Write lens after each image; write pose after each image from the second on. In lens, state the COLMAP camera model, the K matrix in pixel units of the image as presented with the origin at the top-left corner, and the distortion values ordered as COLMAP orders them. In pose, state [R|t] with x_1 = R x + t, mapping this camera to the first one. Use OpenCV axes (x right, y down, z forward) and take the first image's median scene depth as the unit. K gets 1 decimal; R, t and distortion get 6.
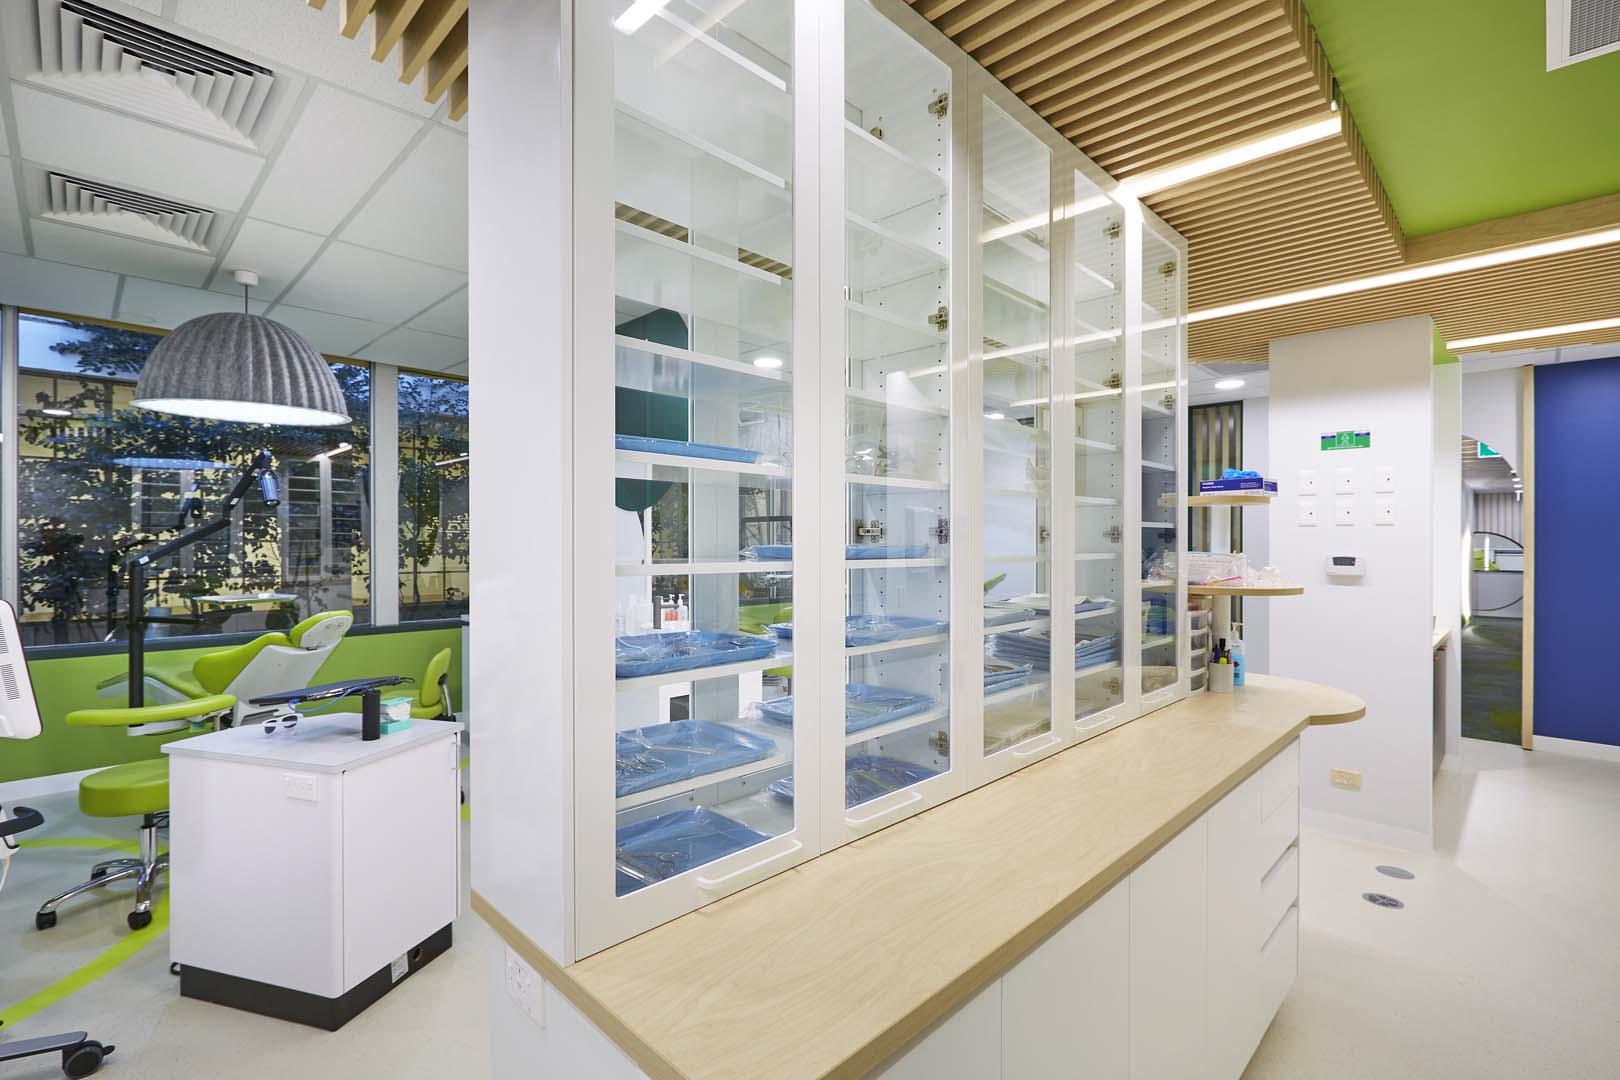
lens RADIAL K [[744.9, 0, 815.5], [0, 744.9, 537.4], [0, 0, 1]] dist [0.016550, -0.001927]
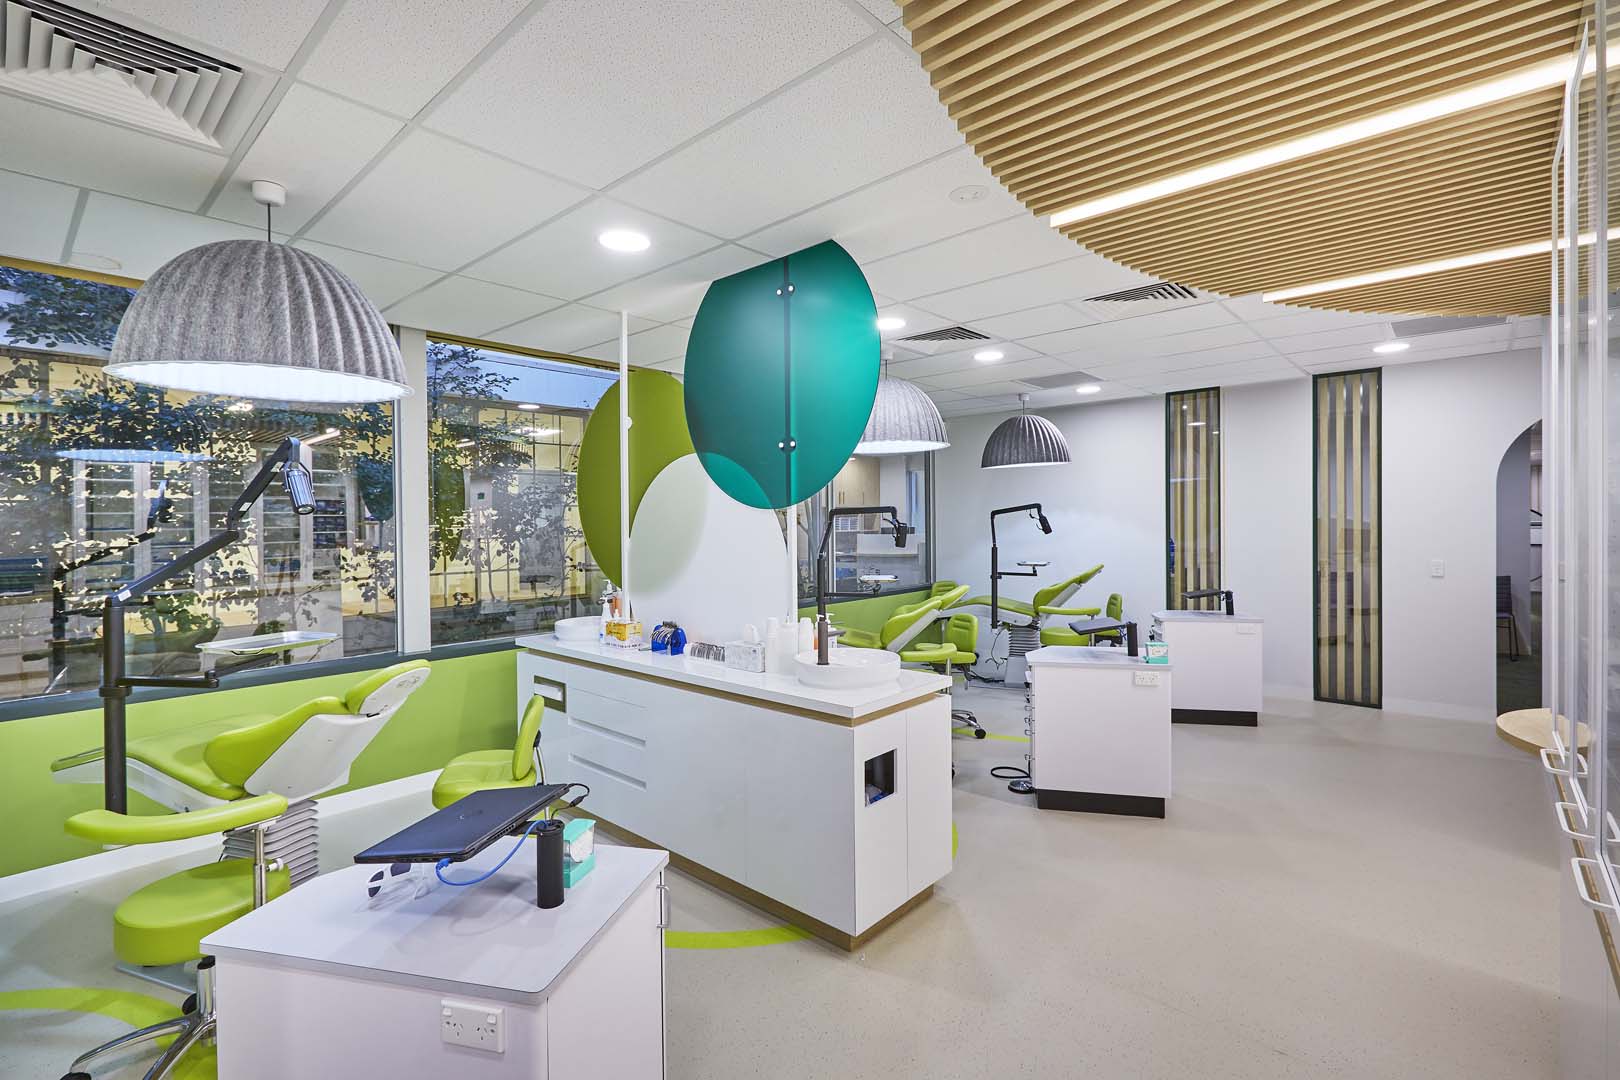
lens RADIAL K [[744.9, 0, 815.6], [0, 744.9, 518.5], [0, 0, 1]] dist [0.016550, -0.001927]
pose [[0.998529, -0.018304, 0.051033, -0.169929], [0.018356, 0.999831, -0.000549, -0.017154], [-0.051015, 0.001485, 0.998697, 0.159423]]
